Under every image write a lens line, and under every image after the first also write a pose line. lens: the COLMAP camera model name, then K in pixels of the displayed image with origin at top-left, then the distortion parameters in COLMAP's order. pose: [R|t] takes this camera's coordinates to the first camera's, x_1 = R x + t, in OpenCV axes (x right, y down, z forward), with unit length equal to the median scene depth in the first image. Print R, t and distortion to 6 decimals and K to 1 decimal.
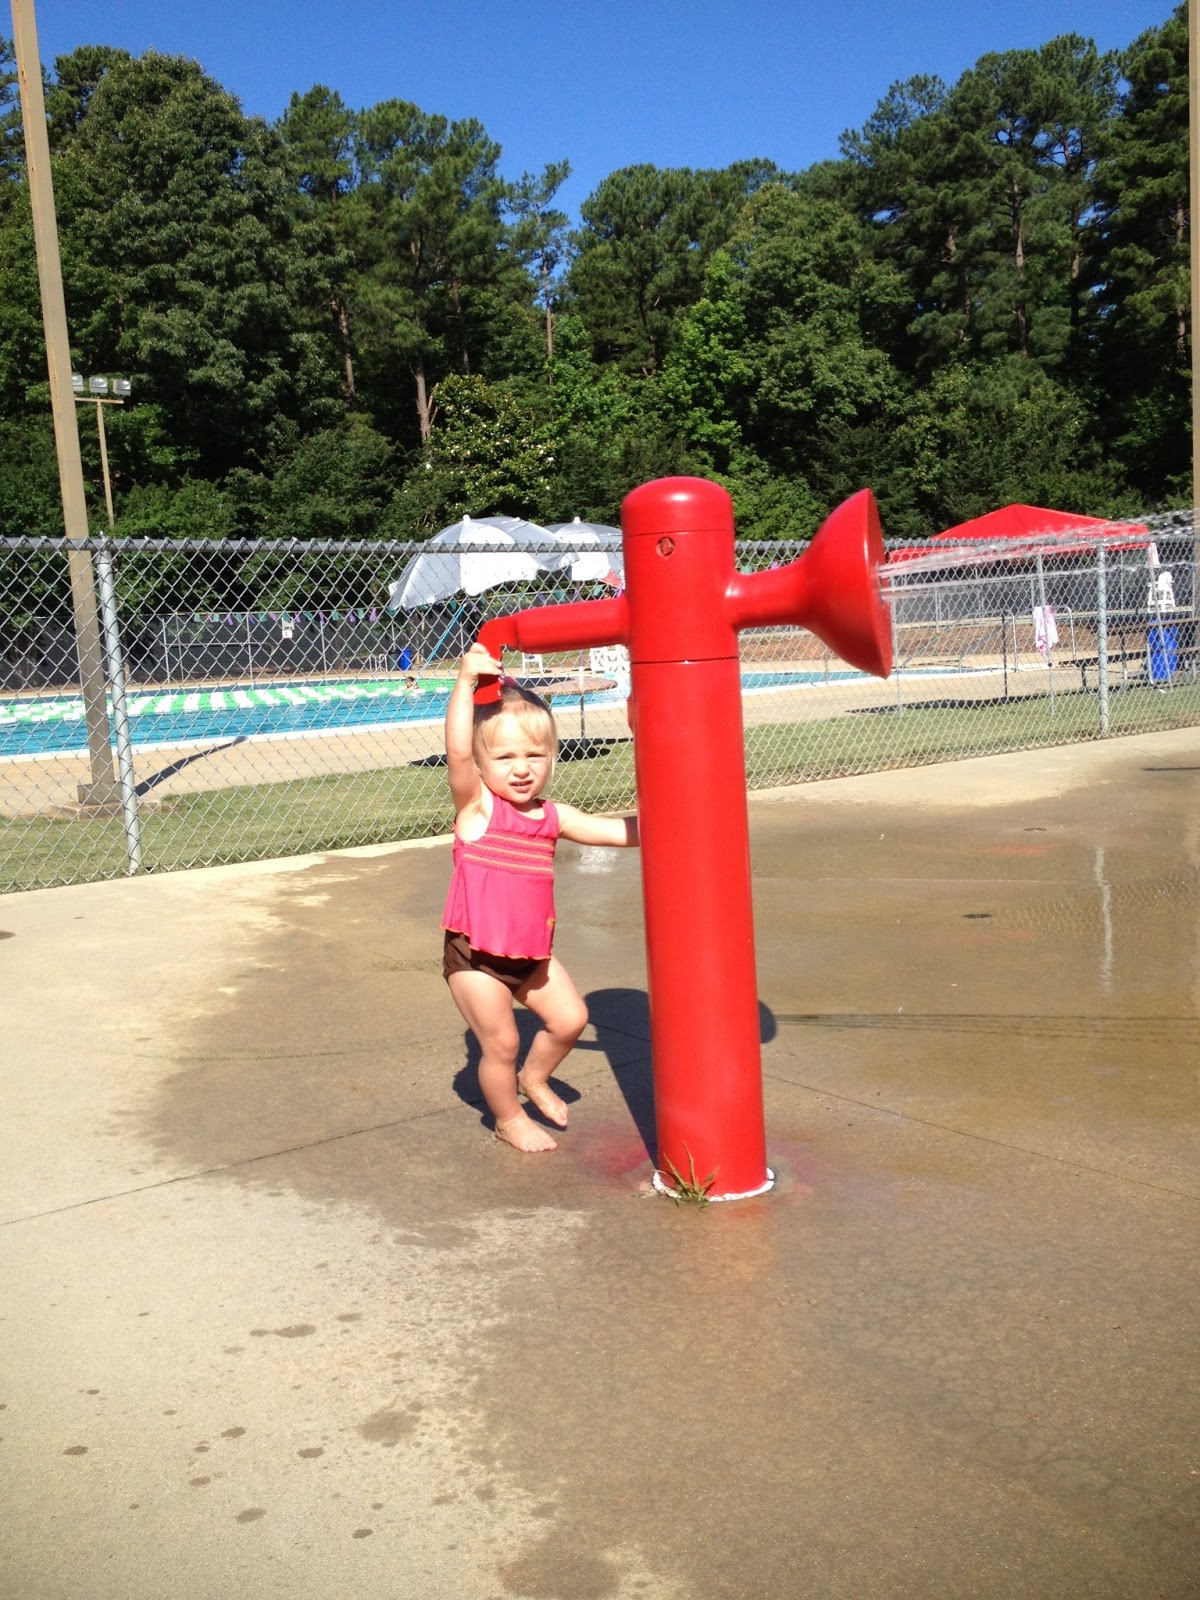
lens RADIAL K [[1516.6, 0, 612.5], [0, 1516.6, 774.8], [0, 0, 1]] dist [0.174553, -0.318128]
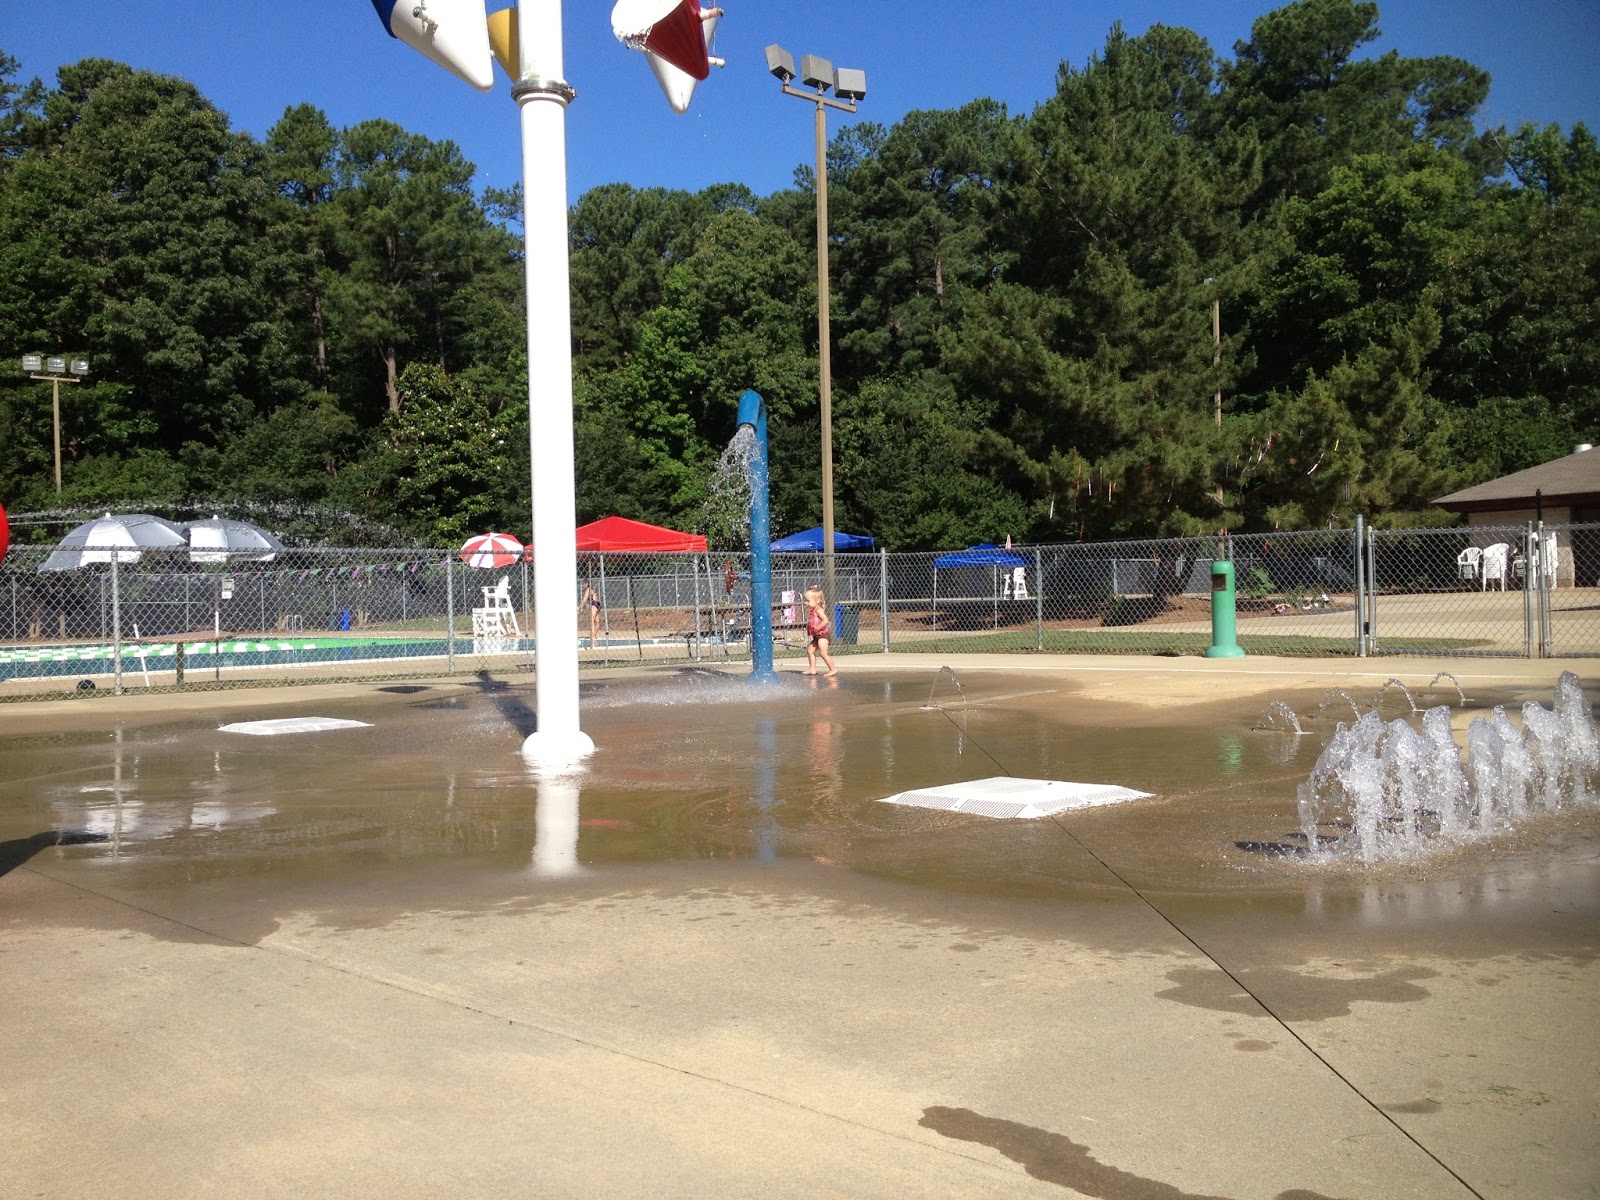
lens RADIAL K [[1516.6, 0, 798.6], [0, 1516.6, 574.9], [0, 0, 1]] dist [0.174553, -0.318128]
pose [[0.996882, 0.033902, 0.071254, 0.093864], [-0.025920, 0.993581, -0.110115, 0.002396], [-0.074530, 0.107925, 0.991361, -0.086277]]
